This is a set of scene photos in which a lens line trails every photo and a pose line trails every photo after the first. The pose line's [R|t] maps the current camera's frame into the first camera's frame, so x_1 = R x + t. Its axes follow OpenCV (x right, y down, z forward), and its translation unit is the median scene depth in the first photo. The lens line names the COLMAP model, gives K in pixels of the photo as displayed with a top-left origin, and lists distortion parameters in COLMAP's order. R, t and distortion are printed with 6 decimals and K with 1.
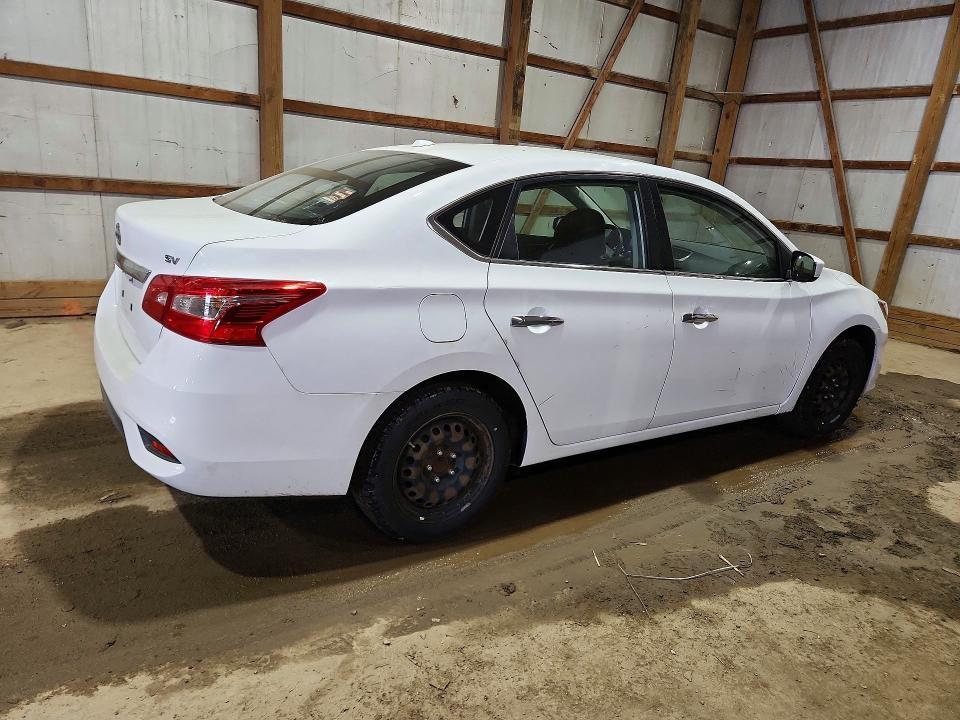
lens RADIAL K [[636.5, 0, 472.2], [0, 636.5, 357.2], [0, 0, 1]] dist [0.074174, -0.067068]
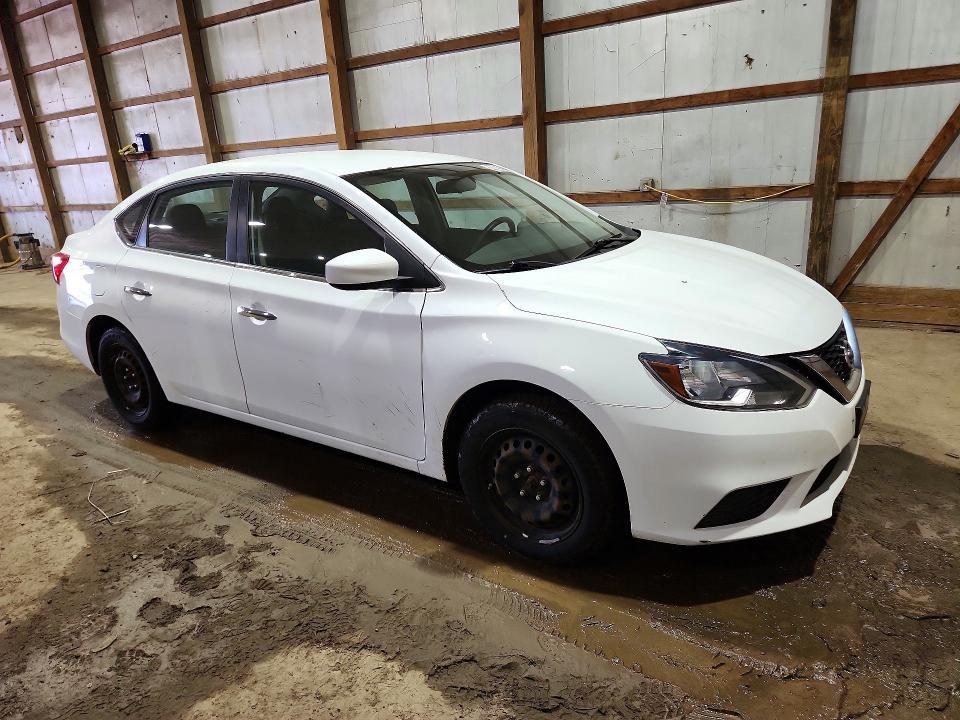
lens RADIAL K [[636.5, 0, 472.2], [0, 636.5, 357.2], [0, 0, 1]] dist [0.074174, -0.067068]
pose [[0.376369, 0.166484, -0.911389, 1.469877], [-0.169902, 0.979442, 0.108752, -0.168967], [0.910758, 0.113916, 0.396918, 0.978032]]
